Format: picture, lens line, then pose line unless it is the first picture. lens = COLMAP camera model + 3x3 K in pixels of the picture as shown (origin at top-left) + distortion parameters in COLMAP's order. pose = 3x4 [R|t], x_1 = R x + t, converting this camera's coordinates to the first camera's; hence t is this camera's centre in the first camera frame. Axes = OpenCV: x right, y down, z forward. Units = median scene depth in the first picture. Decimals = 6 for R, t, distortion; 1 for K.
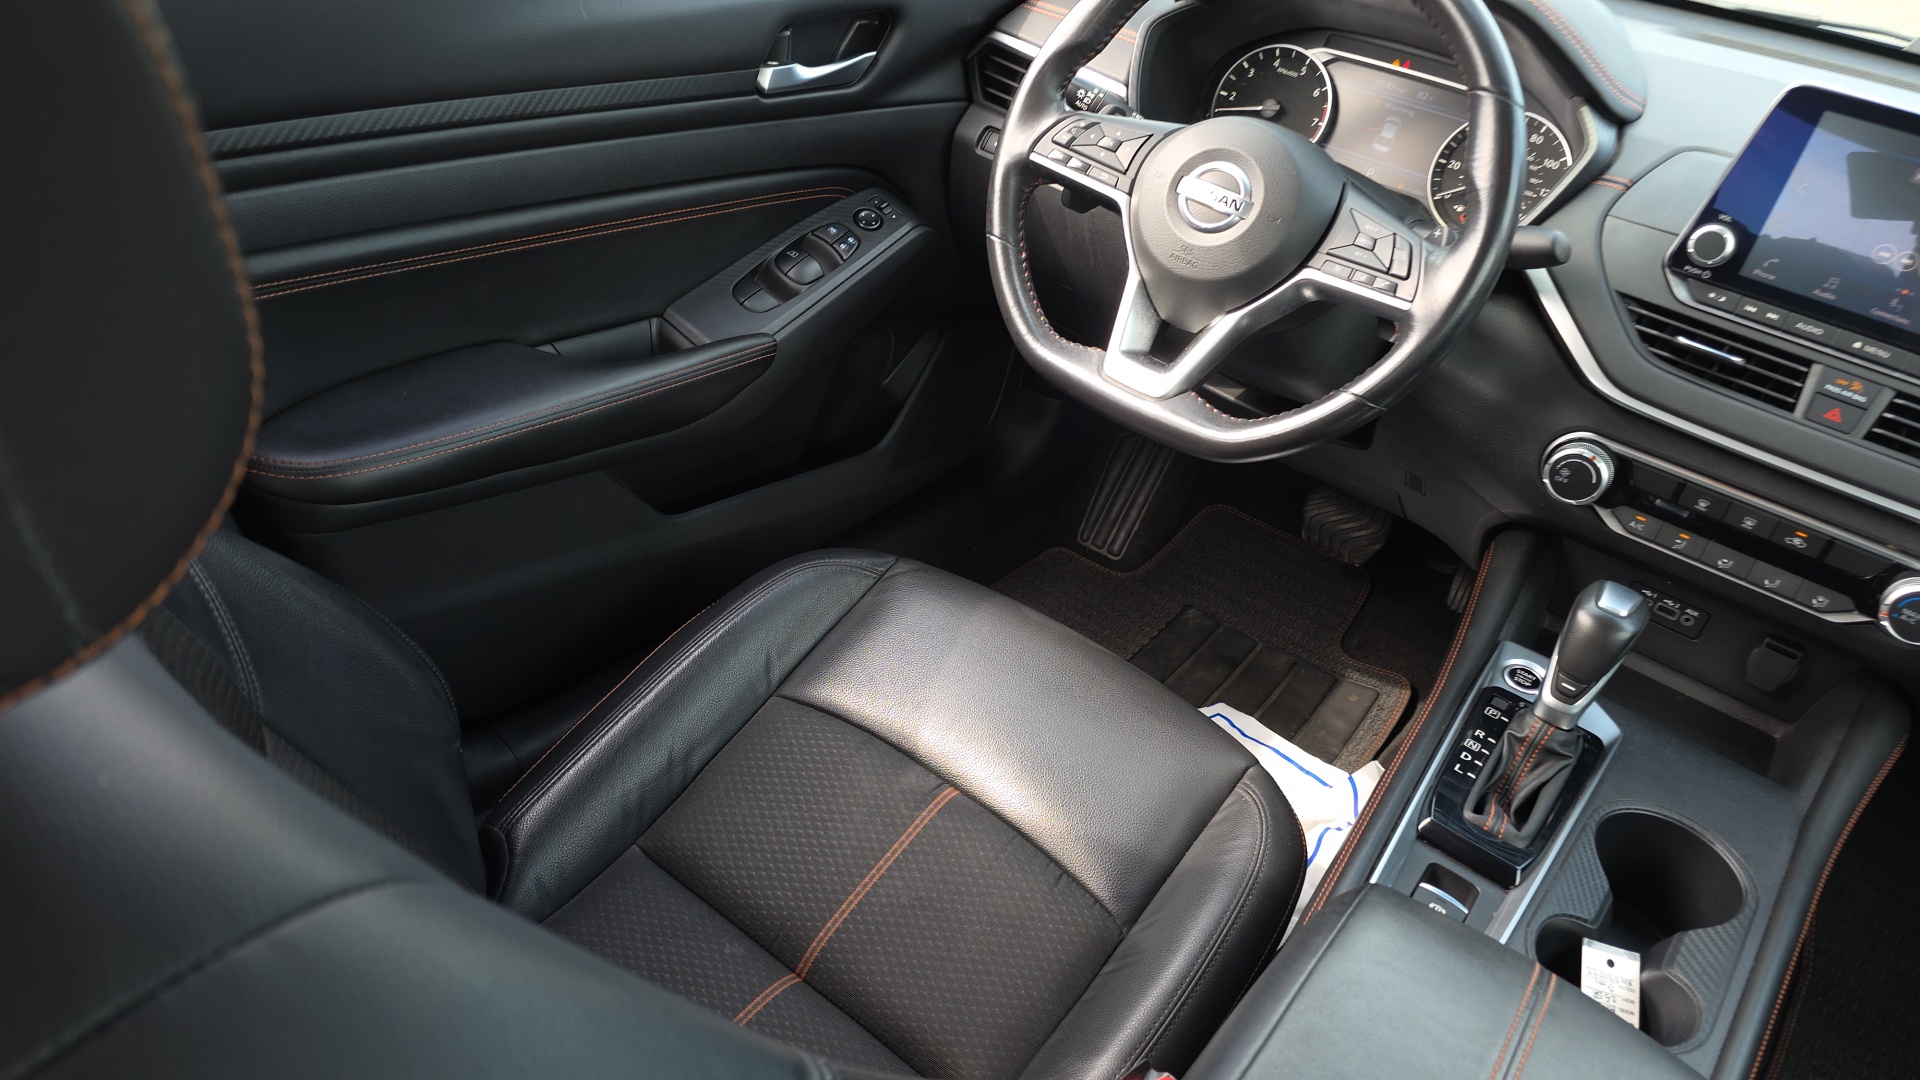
lens RADIAL K [[1310.5, 0, 927.8], [0, 1310.5, 546.4], [0, 0, 1]] dist [0.048490, -0.054850]
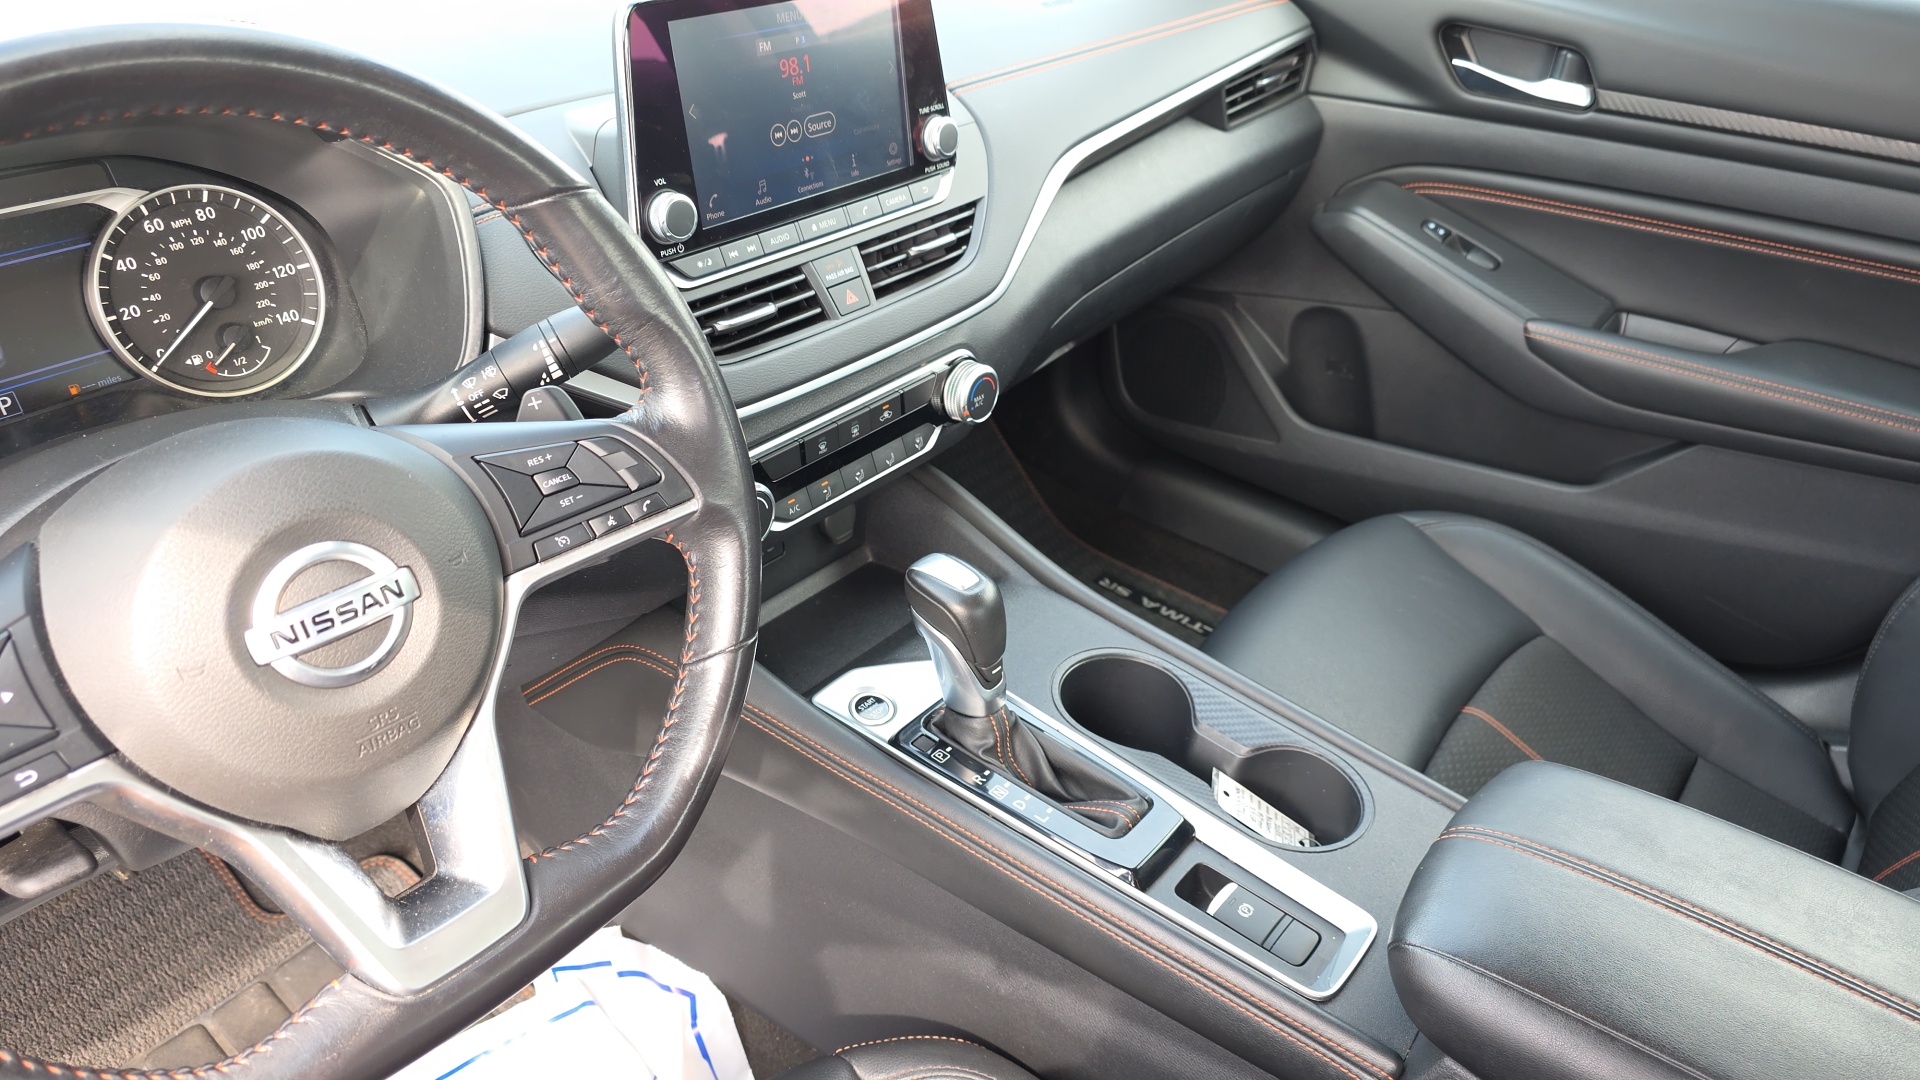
lens RADIAL K [[1310.5, 0, 957.5], [0, 1310.5, 524.0], [0, 0, 1]] dist [0.048490, -0.054850]
pose [[0.029674, -0.650198, 0.759185, -0.127868], [0.518697, 0.659269, 0.544351, -0.438091], [-0.854443, 0.377634, 0.356818, 0.620204]]
